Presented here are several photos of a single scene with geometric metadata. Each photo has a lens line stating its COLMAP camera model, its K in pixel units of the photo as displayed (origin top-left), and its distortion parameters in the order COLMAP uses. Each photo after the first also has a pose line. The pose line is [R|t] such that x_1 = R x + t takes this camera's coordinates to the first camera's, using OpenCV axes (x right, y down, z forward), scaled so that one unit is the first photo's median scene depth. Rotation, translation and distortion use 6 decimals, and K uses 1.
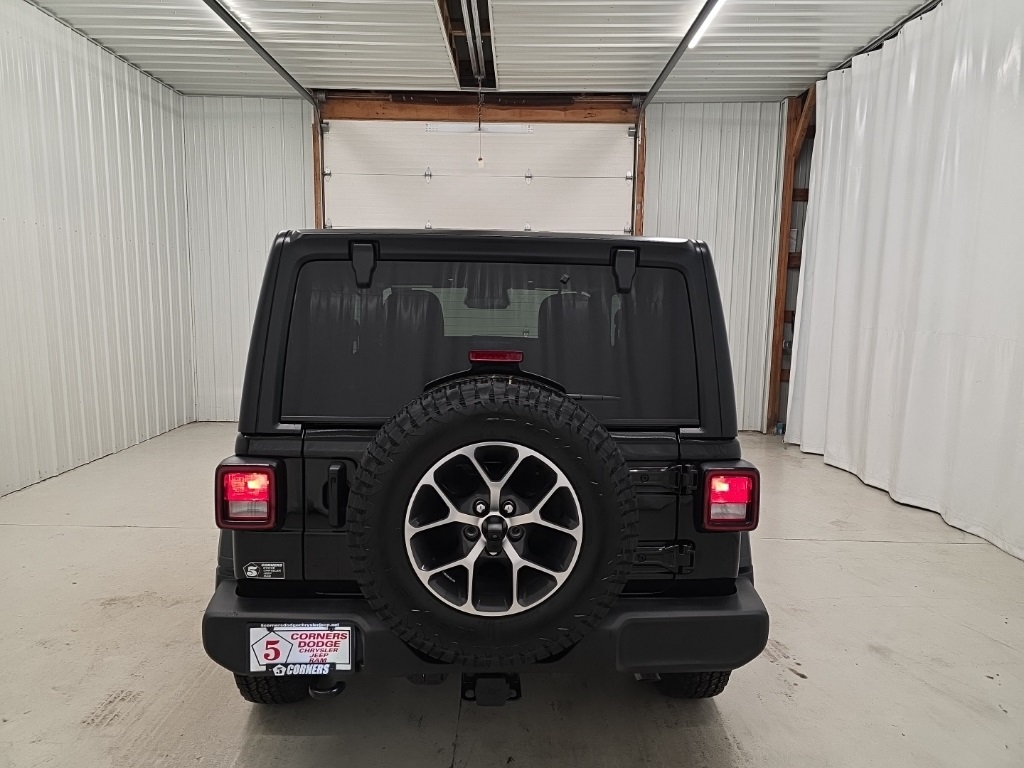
lens RADIAL K [[674.7, 0, 512.0], [0, 674.7, 384.0], [0, 0, 1]] dist [0.073290, -0.057556]
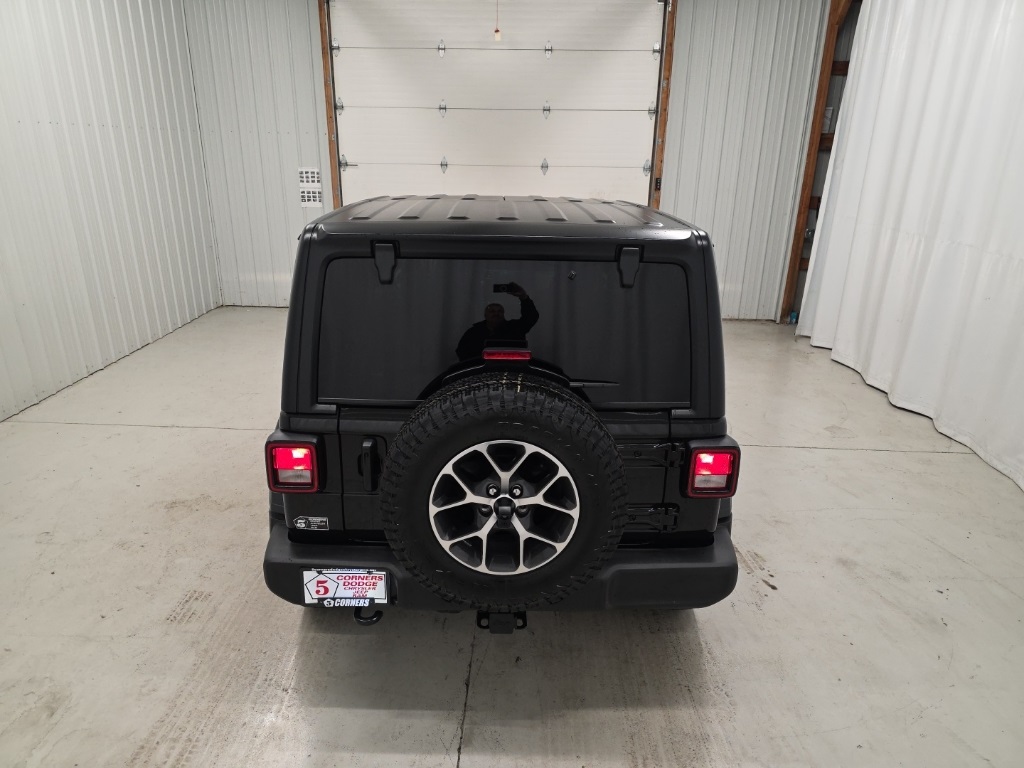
lens RADIAL K [[675.4, 0, 508.9], [0, 675.4, 386.1], [0, 0, 1]] dist [0.071288, -0.059820]
pose [[0.999508, 0.012414, -0.028805, 0.011148], [-0.005986, 0.976967, 0.213307, -0.209234], [0.030789, -0.213030, 0.976560, -0.090125]]
